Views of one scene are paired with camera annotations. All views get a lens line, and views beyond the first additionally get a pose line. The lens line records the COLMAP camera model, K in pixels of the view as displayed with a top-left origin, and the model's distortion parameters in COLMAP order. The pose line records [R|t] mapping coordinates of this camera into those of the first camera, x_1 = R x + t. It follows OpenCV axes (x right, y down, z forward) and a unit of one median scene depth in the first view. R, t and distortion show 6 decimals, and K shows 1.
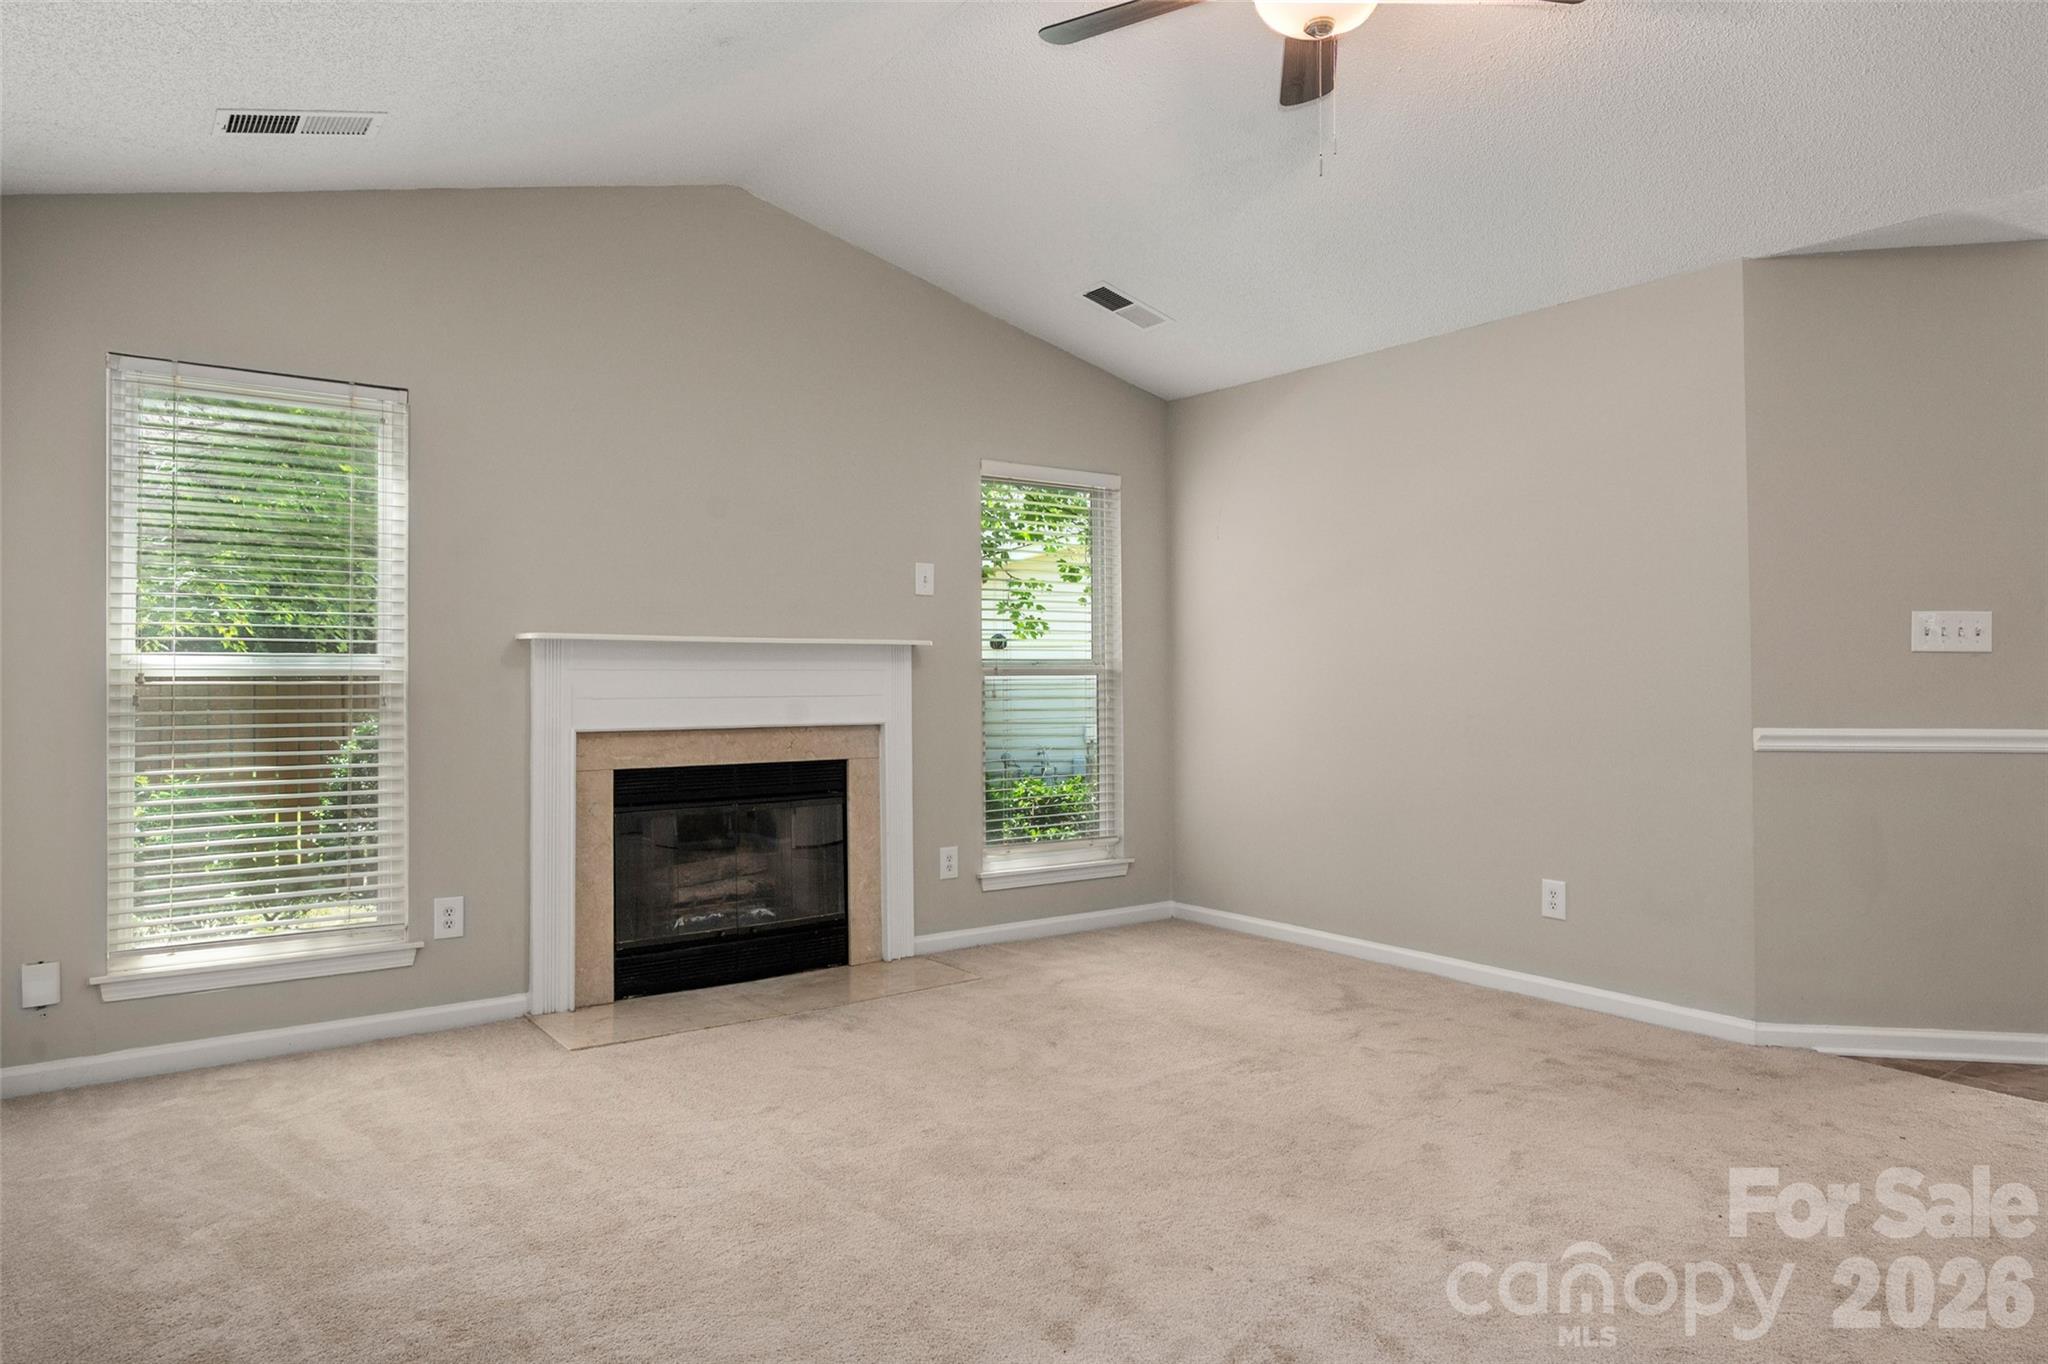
lens RADIAL K [[1253.5, 0, 1031.6], [0, 1253.5, 670.5], [0, 0, 1]] dist [-0.001467, 0.000585]
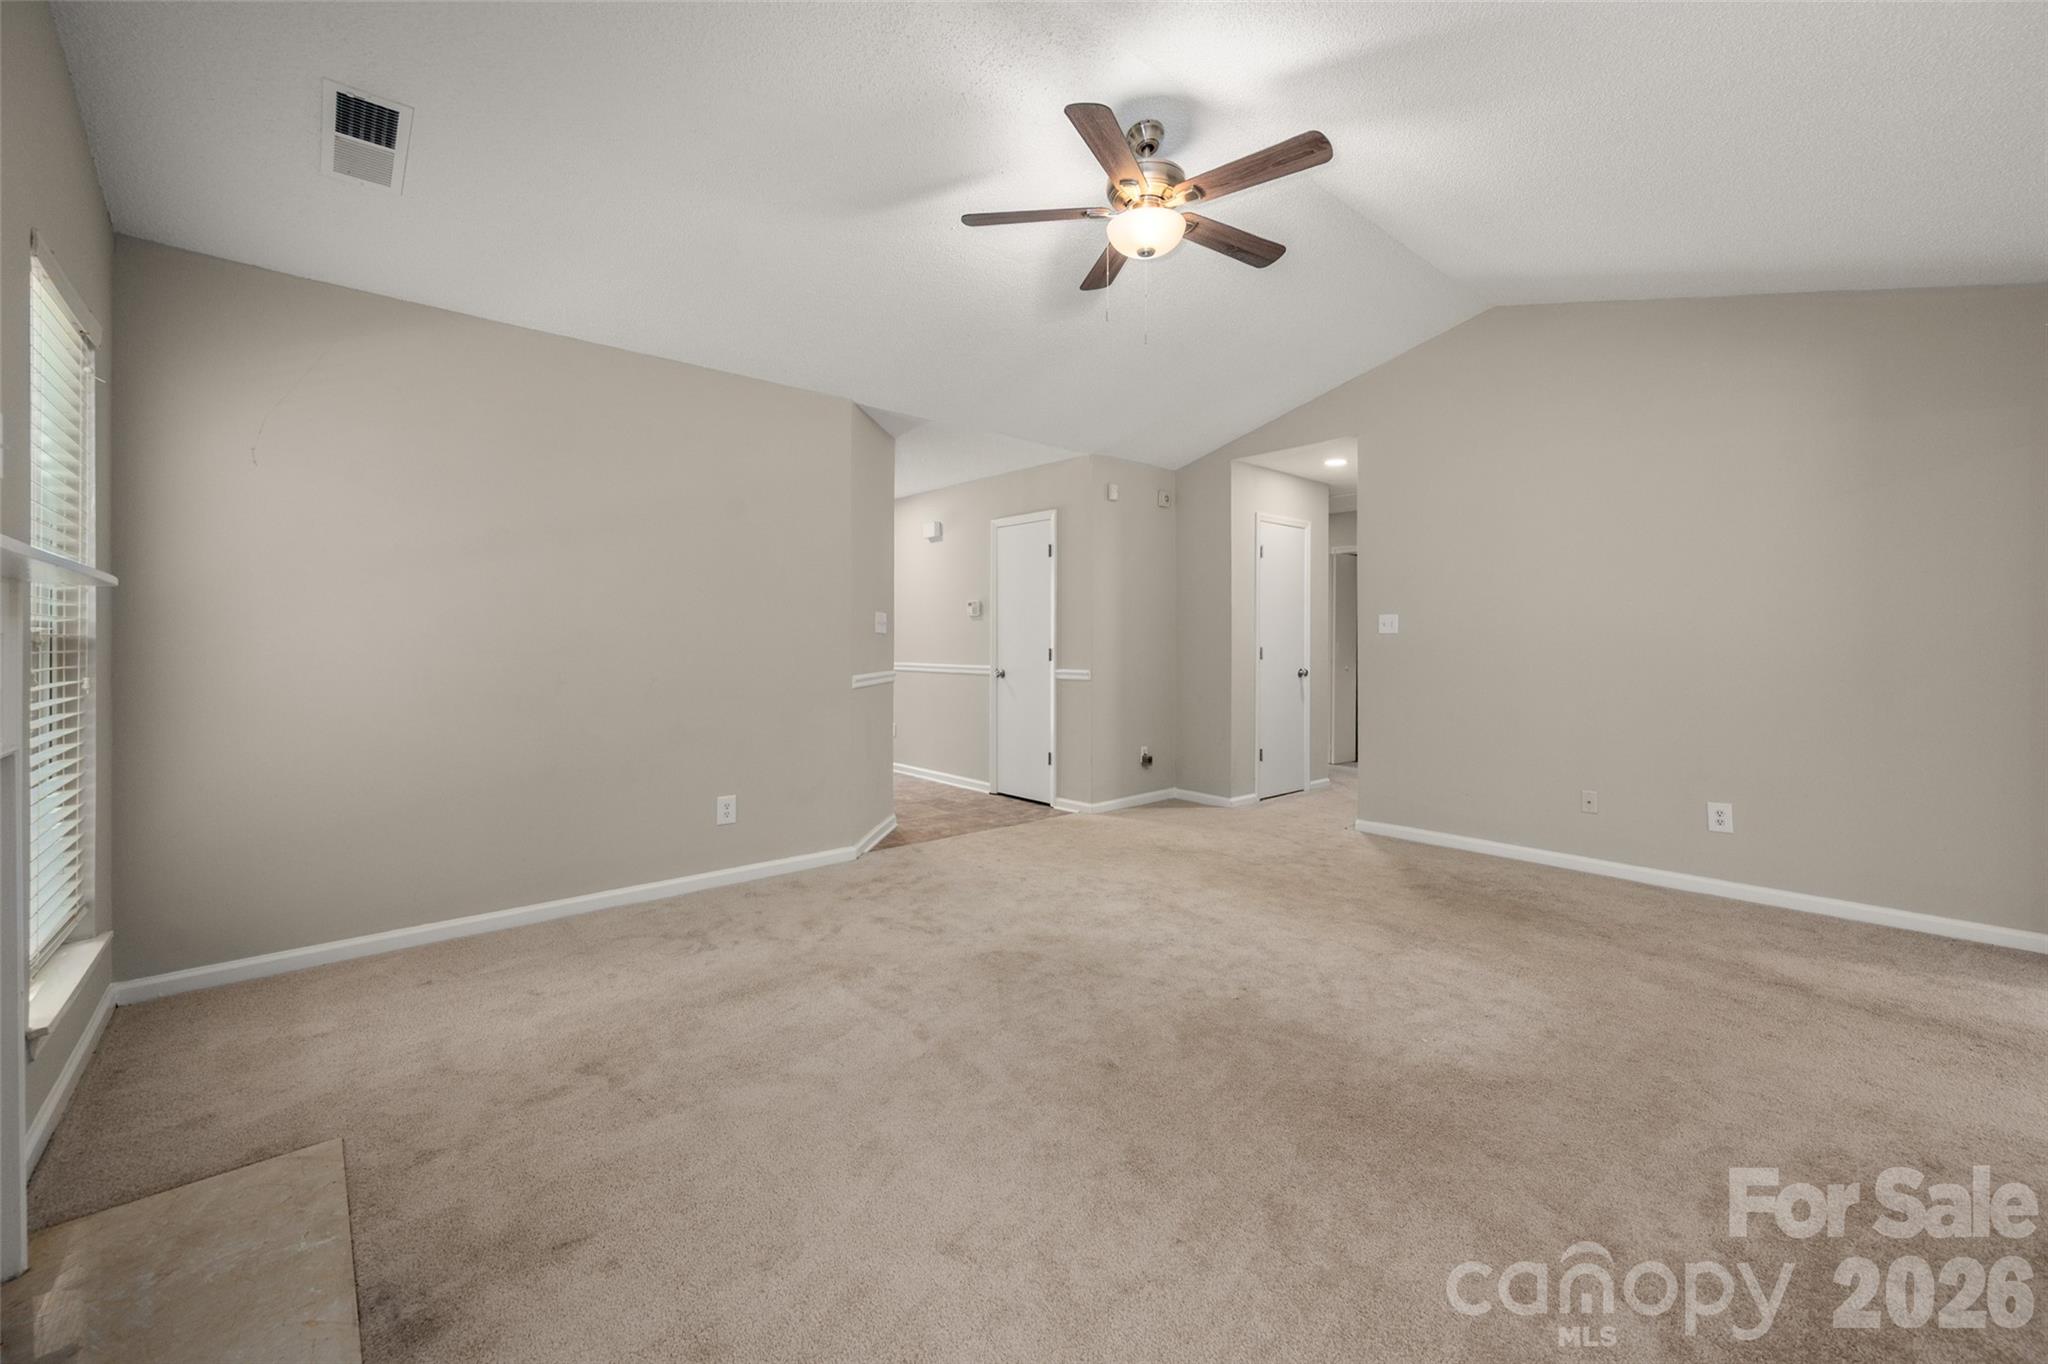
lens RADIAL K [[836.8, 0, 1045.7], [0, 836.8, 643.5], [0, 0, 1]] dist [-0.000442, -0.000416]
pose [[-0.100349, -0.002395, 0.994949, -0.602472], [-0.005562, 0.999983, 0.001846, -0.001411], [-0.994937, -0.005349, -0.100360, 0.867066]]
